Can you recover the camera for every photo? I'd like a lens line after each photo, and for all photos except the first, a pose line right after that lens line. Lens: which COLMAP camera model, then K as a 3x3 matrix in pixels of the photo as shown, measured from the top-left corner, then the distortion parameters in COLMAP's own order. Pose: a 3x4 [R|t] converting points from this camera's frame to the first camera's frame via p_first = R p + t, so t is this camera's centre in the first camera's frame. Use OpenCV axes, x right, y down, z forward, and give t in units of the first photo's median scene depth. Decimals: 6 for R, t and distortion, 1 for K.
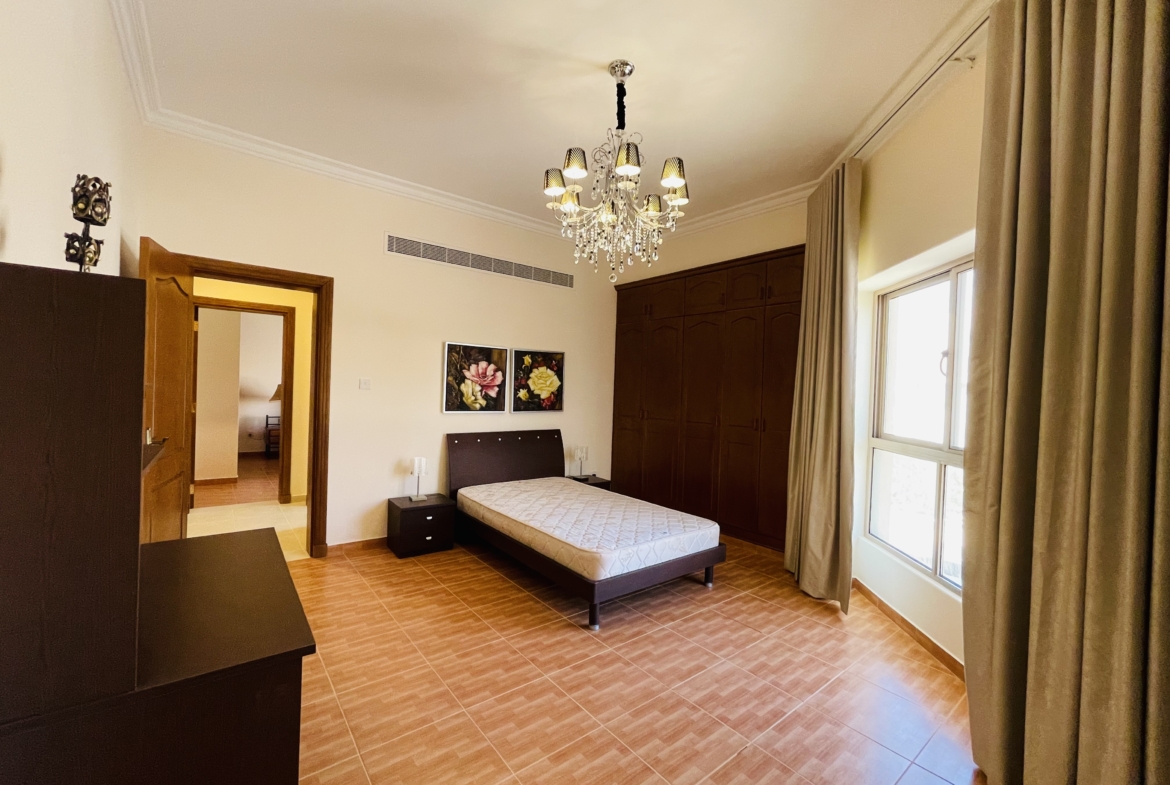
lens RADIAL K [[478.3, 0, 585.0], [0, 478.3, 392.5], [0, 0, 1]] dist [-0.000269, -0.000040]
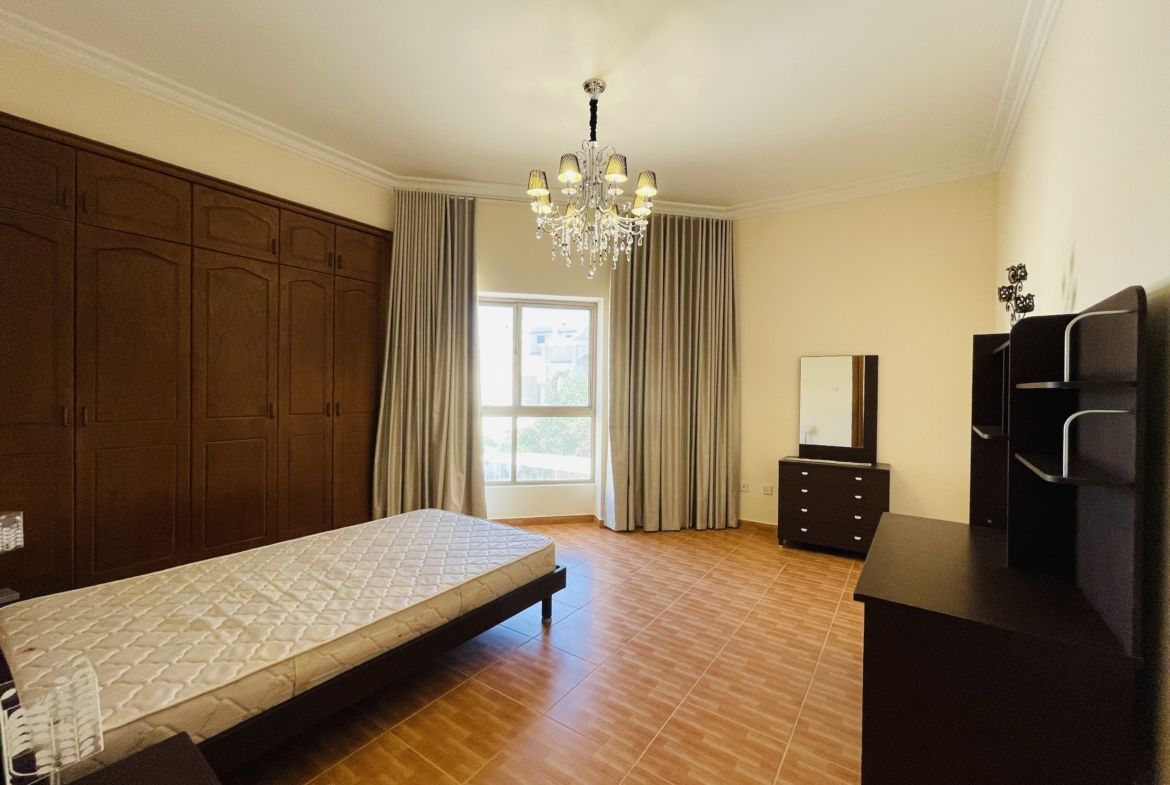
lens RADIAL K [[478.3, 0, 585.0], [0, 478.3, 392.5], [0, 0, 1]] dist [-0.000269, -0.000040]
pose [[-0.282539, -0.043601, 0.958265, -1.021946], [-0.006899, 0.999033, 0.043422, -0.011250], [-0.959231, 0.005658, -0.282566, 1.346624]]
